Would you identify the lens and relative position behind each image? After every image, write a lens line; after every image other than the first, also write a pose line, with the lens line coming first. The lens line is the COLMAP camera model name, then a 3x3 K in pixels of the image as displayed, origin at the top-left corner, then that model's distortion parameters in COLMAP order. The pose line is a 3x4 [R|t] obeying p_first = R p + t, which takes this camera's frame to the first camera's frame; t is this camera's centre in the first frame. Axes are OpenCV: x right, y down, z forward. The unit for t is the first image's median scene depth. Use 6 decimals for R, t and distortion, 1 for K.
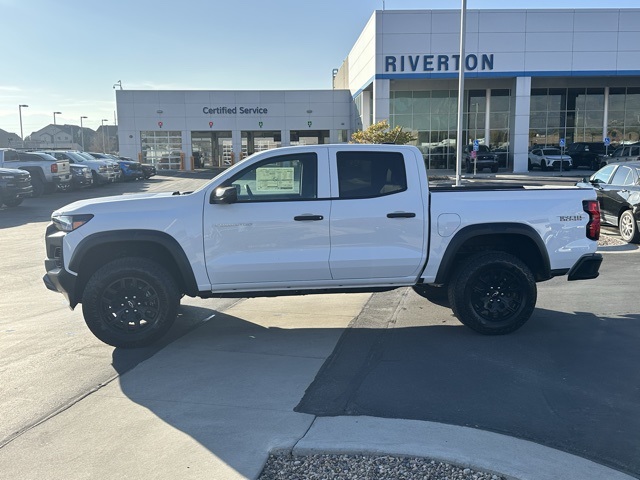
lens RADIAL K [[627.9, 0, 317.3], [0, 627.9, 238.3], [0, 0, 1]] dist [0.174116, -0.343819]
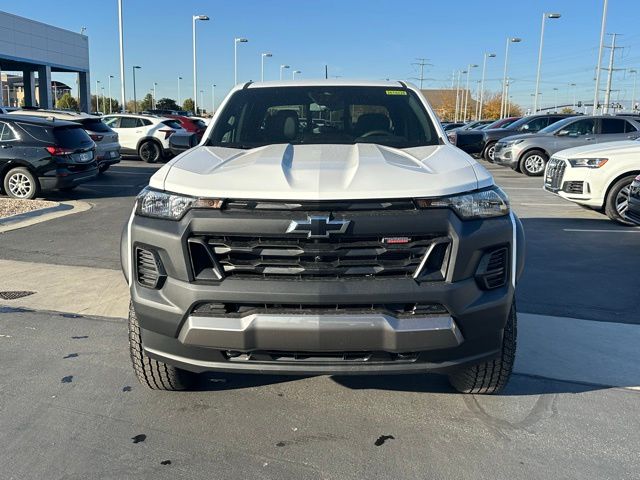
lens RADIAL K [[627.9, 0, 317.3], [0, 627.9, 238.3], [0, 0, 1]] dist [0.174116, -0.343819]
pose [[0.149053, -0.161607, 0.975534, -0.840910], [0.104070, 0.983639, 0.147049, -0.078005], [-0.983337, 0.079606, 0.163433, 0.964017]]
